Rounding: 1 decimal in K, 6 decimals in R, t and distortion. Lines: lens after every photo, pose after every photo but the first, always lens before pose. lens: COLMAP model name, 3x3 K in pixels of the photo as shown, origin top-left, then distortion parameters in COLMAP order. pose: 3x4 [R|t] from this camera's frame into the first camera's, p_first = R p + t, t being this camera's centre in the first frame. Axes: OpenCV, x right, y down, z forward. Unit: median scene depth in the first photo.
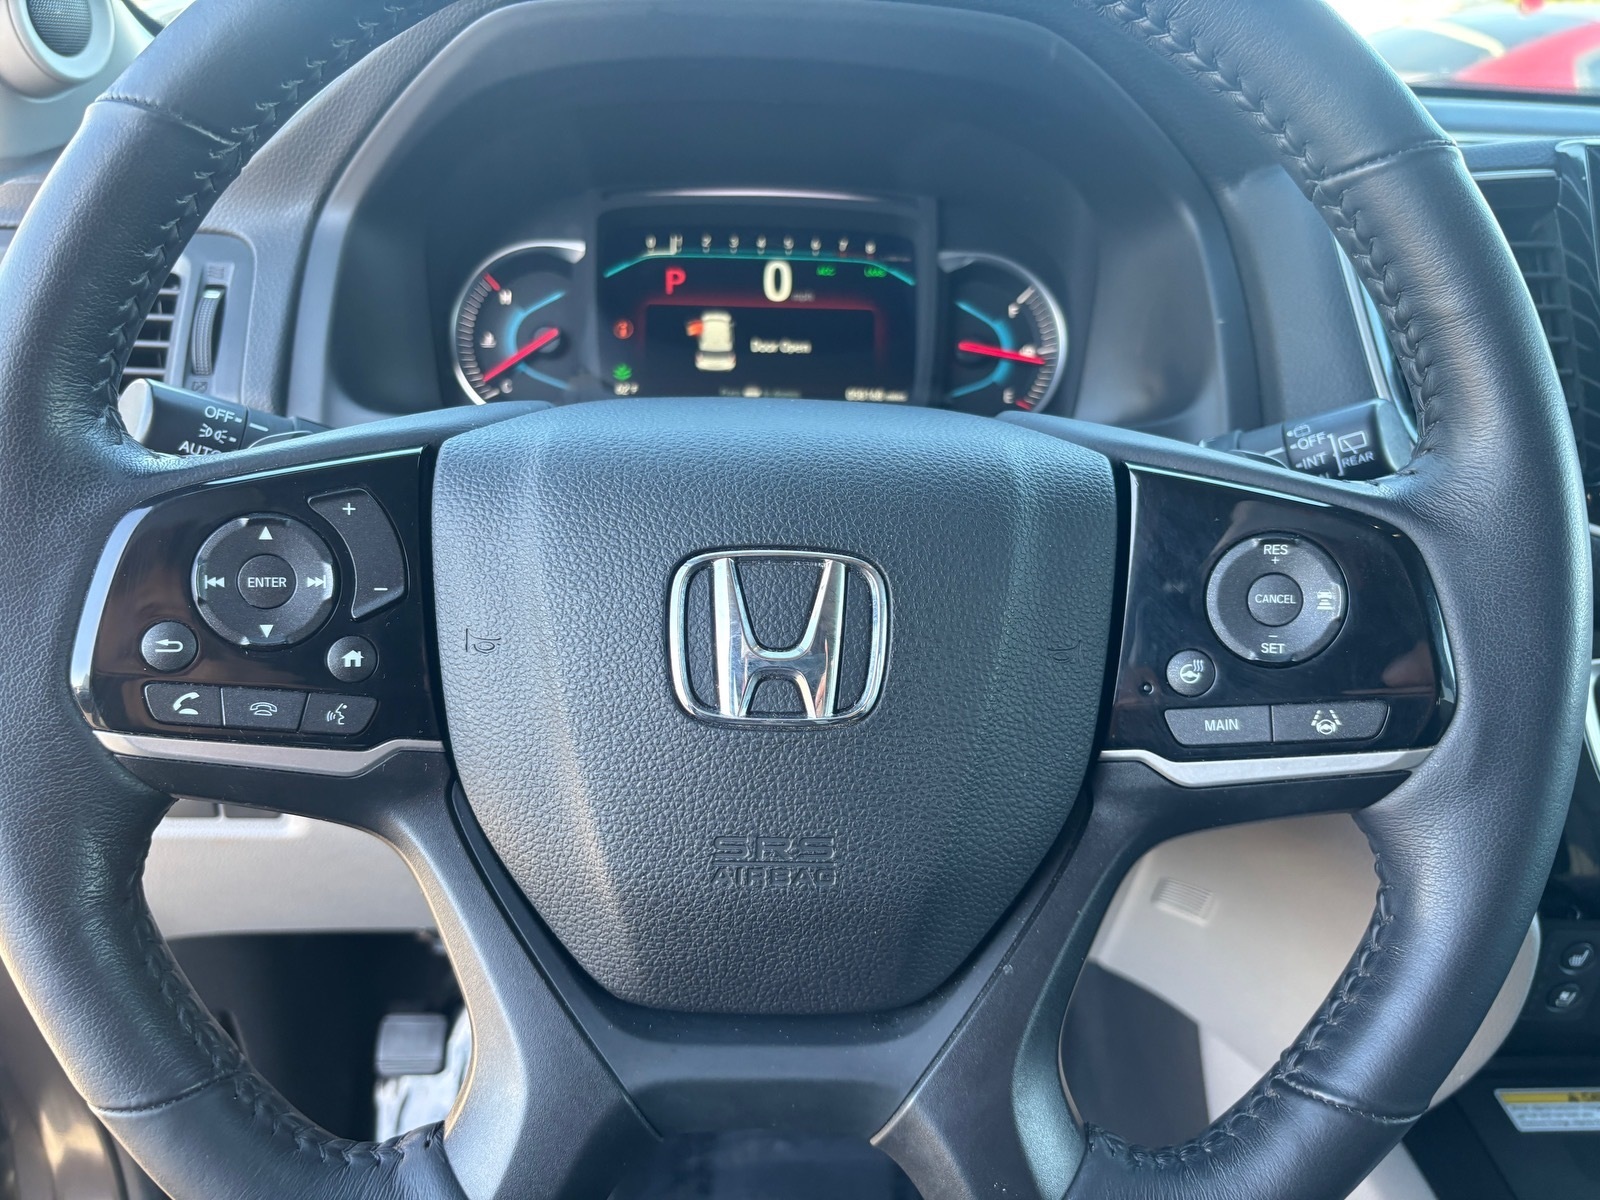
lens RADIAL K [[1252.9, 0, 813.4], [0, 1252.9, 602.0], [0, 0, 1]] dist [0.046495, -0.034014]
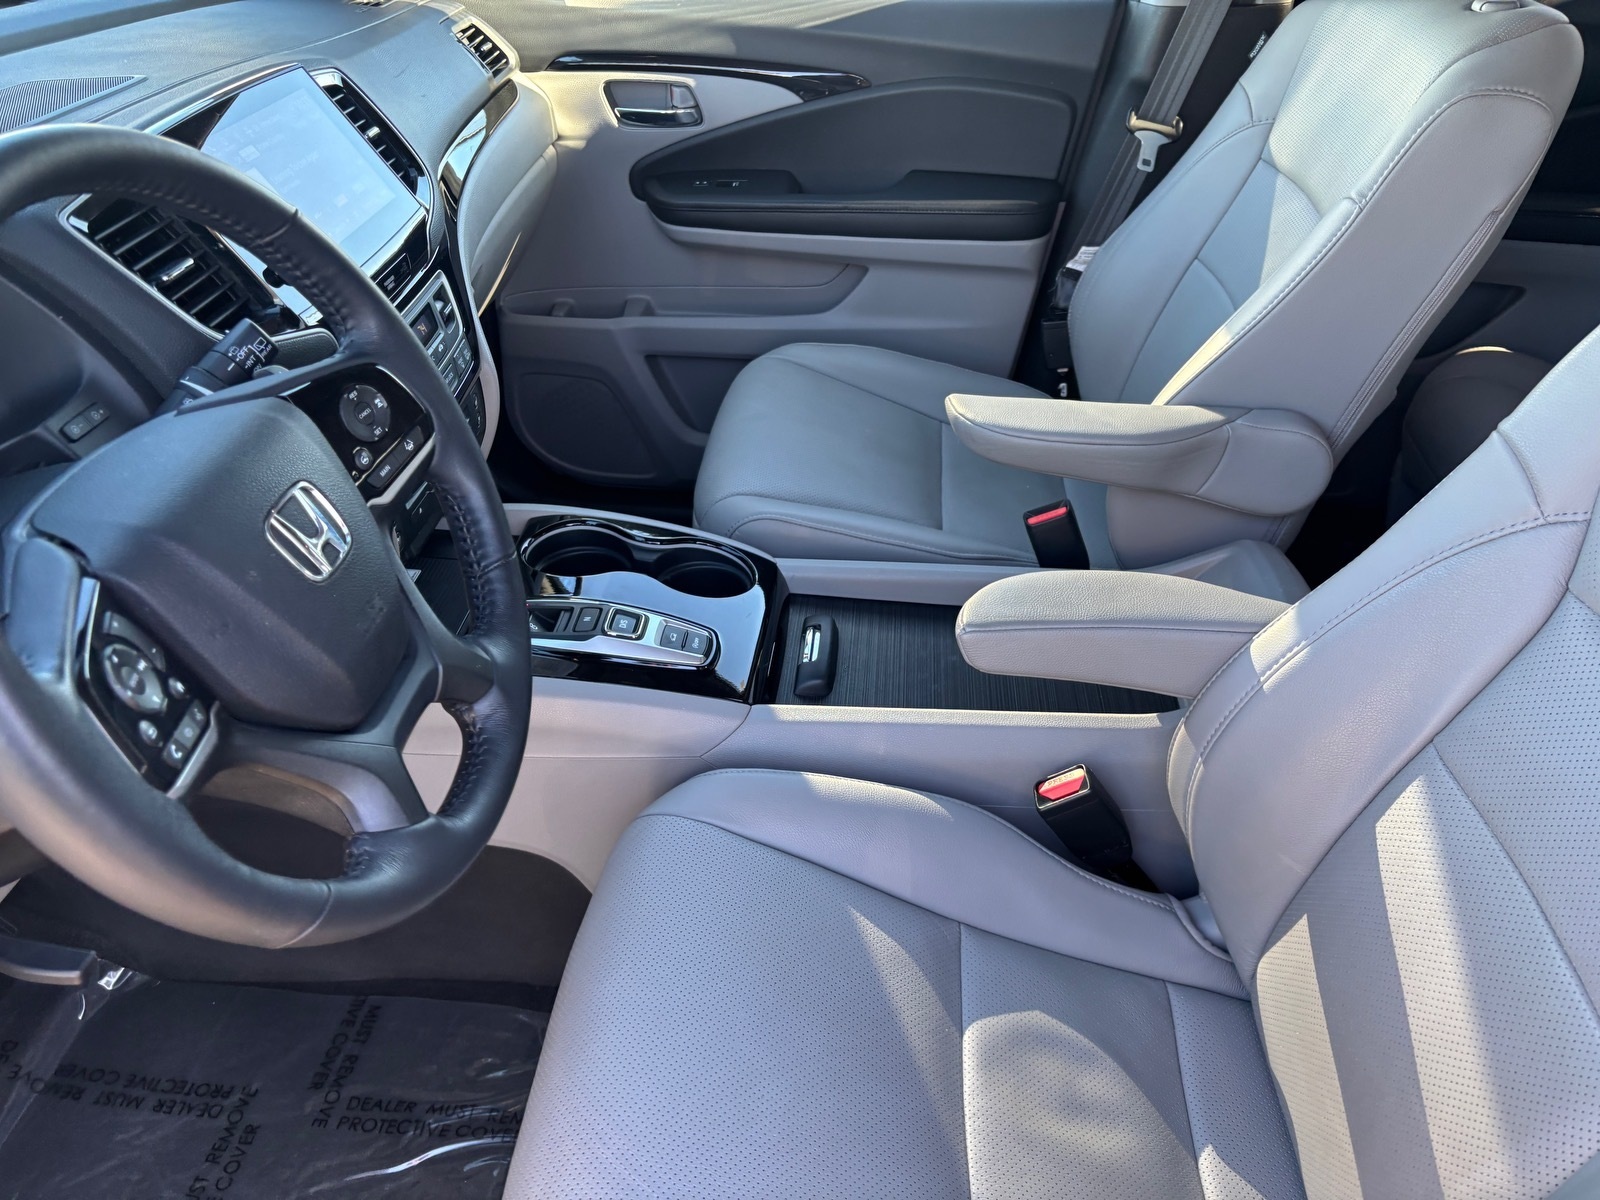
lens RADIAL K [[1210.4, 0, 800.9], [0, 1210.4, 610.2], [0, 0, 1]] dist [0.004952, -0.014645]
pose [[0.117876, -0.592883, 0.796615, -1.491993], [0.399252, 0.762809, 0.508645, -0.527426], [-0.909232, 0.258093, 0.326627, -0.331999]]
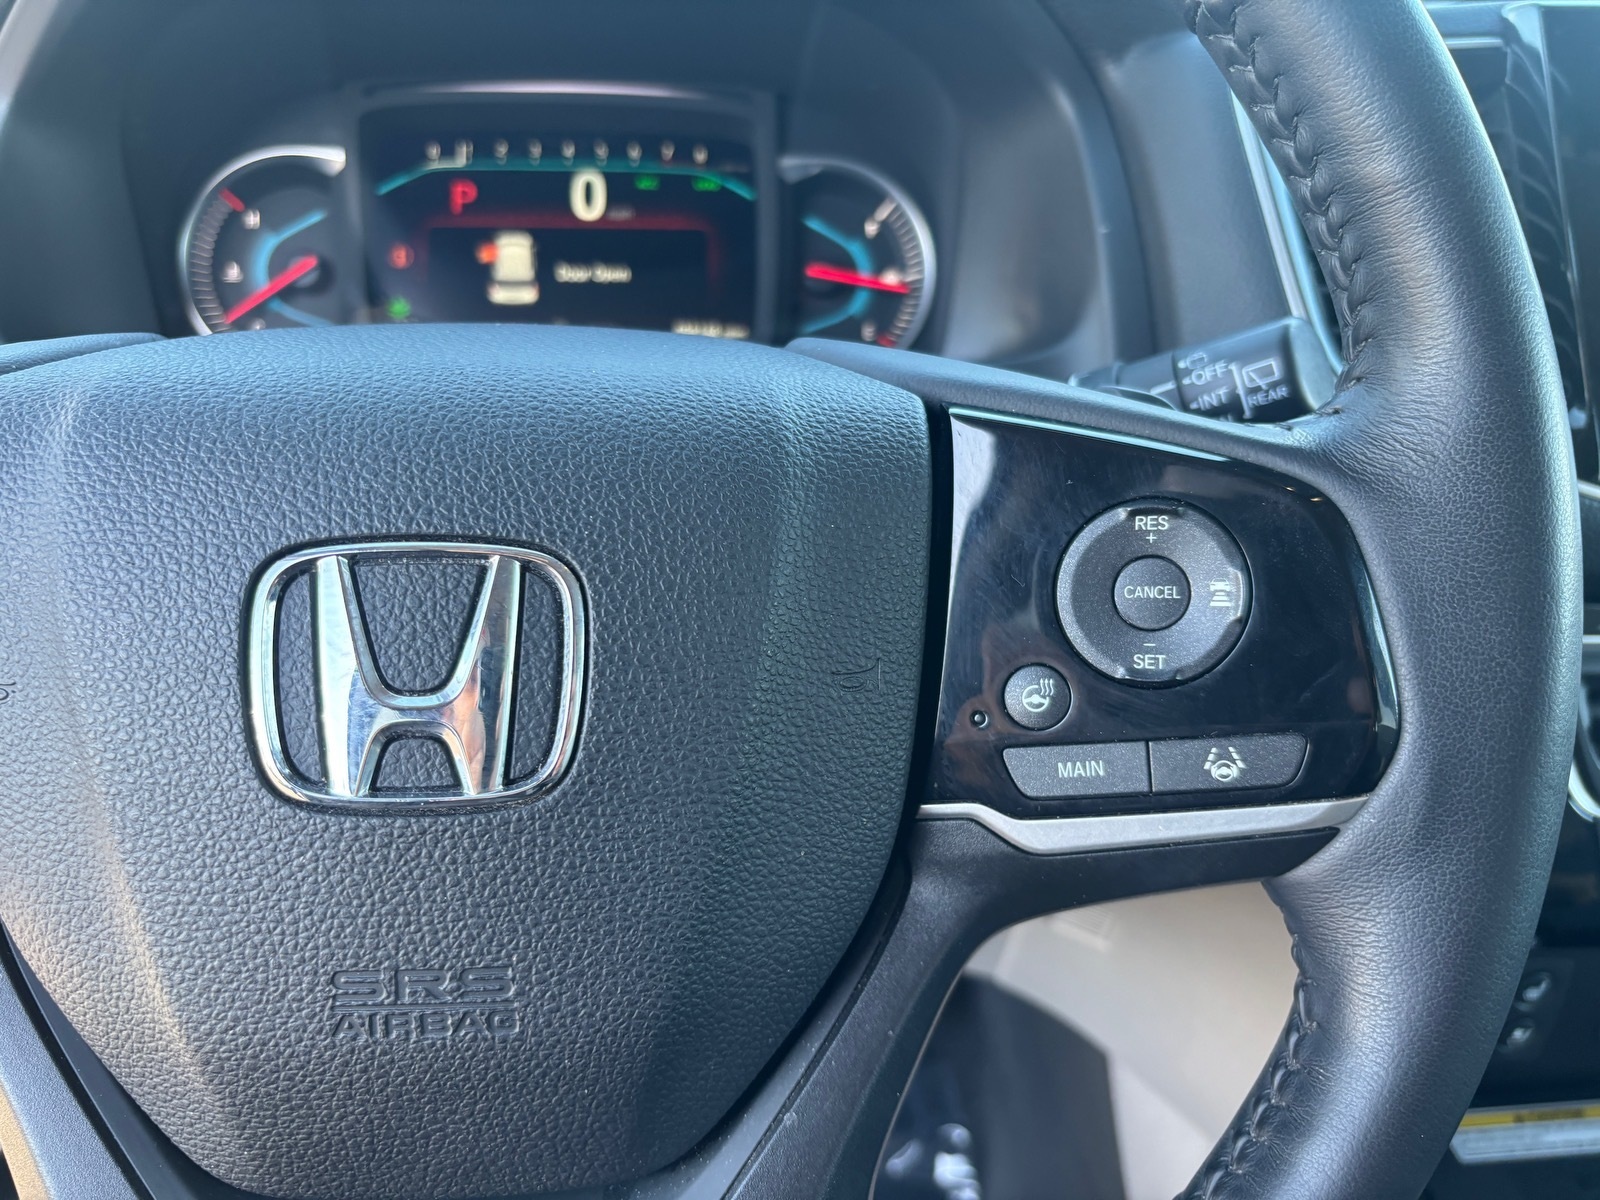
lens RADIAL K [[1265.4, 0, 800.0], [0, 1265.4, 600.0], [0, 0, 1]] dist [0.014754, -0.009243]
pose [[0.998870, -0.025199, 0.040292, 0.139218], [0.023817, 0.999123, 0.034430, -0.027724], [-0.041124, -0.033432, 0.998595, 0.292780]]
